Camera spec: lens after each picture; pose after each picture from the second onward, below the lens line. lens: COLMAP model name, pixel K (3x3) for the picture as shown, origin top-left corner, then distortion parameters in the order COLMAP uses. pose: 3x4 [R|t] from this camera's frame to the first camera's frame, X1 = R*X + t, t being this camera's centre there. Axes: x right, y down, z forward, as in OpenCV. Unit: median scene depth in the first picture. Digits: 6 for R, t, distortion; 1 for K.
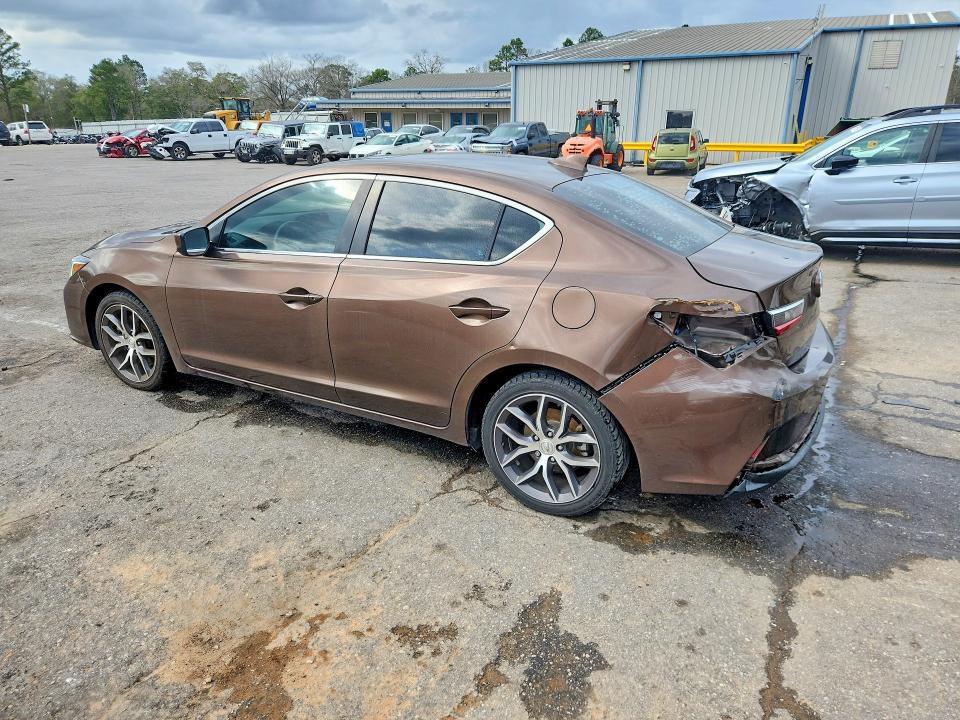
lens RADIAL K [[700.9, 0, 474.1], [0, 700.9, 367.0], [0, 0, 1]] dist [0.048033, -0.044057]
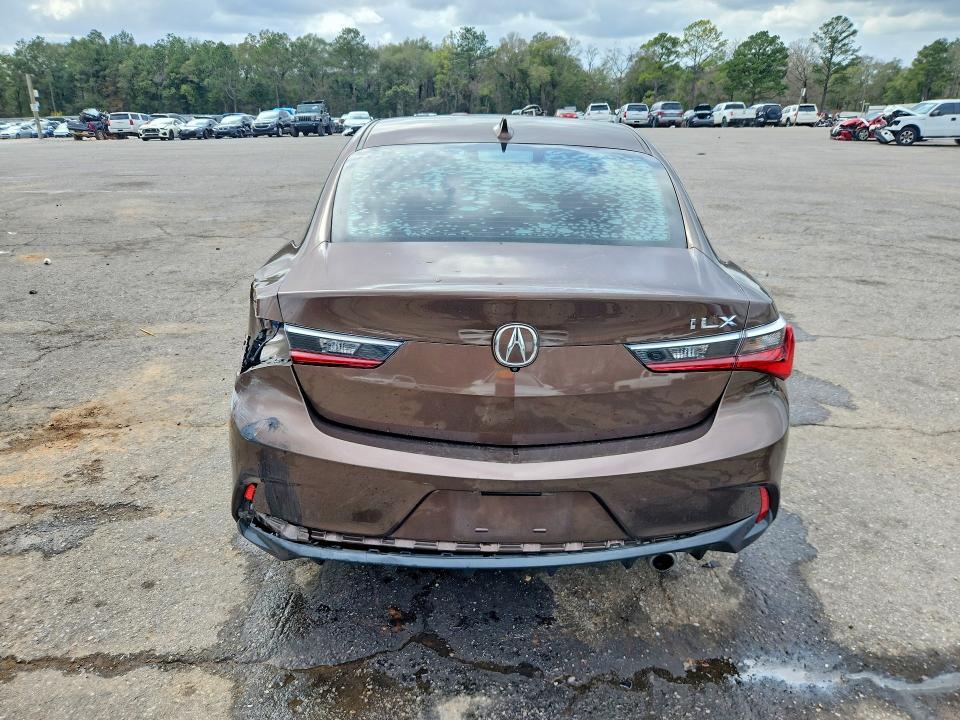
lens RADIAL K [[700.9, 0, 485.0], [0, 700.9, 352.6], [0, 0, 1]] dist [0.048033, -0.044057]
pose [[0.441889, 0.295758, -0.846913, 0.379019], [-0.298336, 0.938801, 0.172185, -0.078642], [0.846008, 0.176578, 0.503081, 0.270474]]
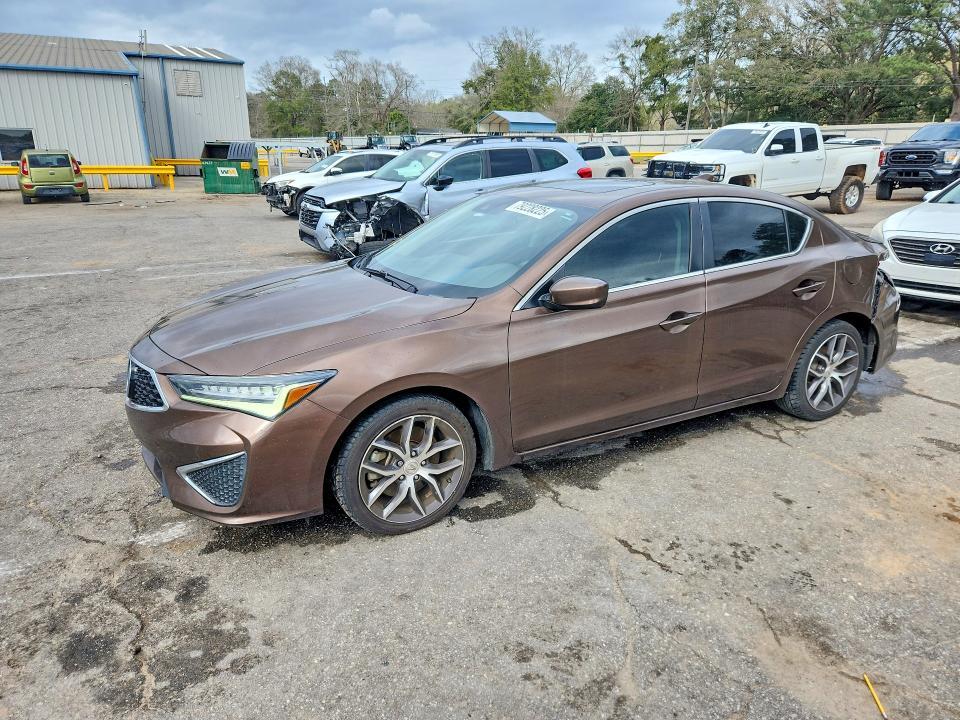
lens RADIAL K [[700.9, 0, 474.6], [0, 700.9, 365.4], [0, 0, 1]] dist [0.048033, -0.044057]
pose [[0.483807, -0.257261, 0.836509, -0.567317], [0.279402, 0.951204, 0.130939, -0.114640], [-0.829376, 0.170374, 0.532079, 0.315255]]
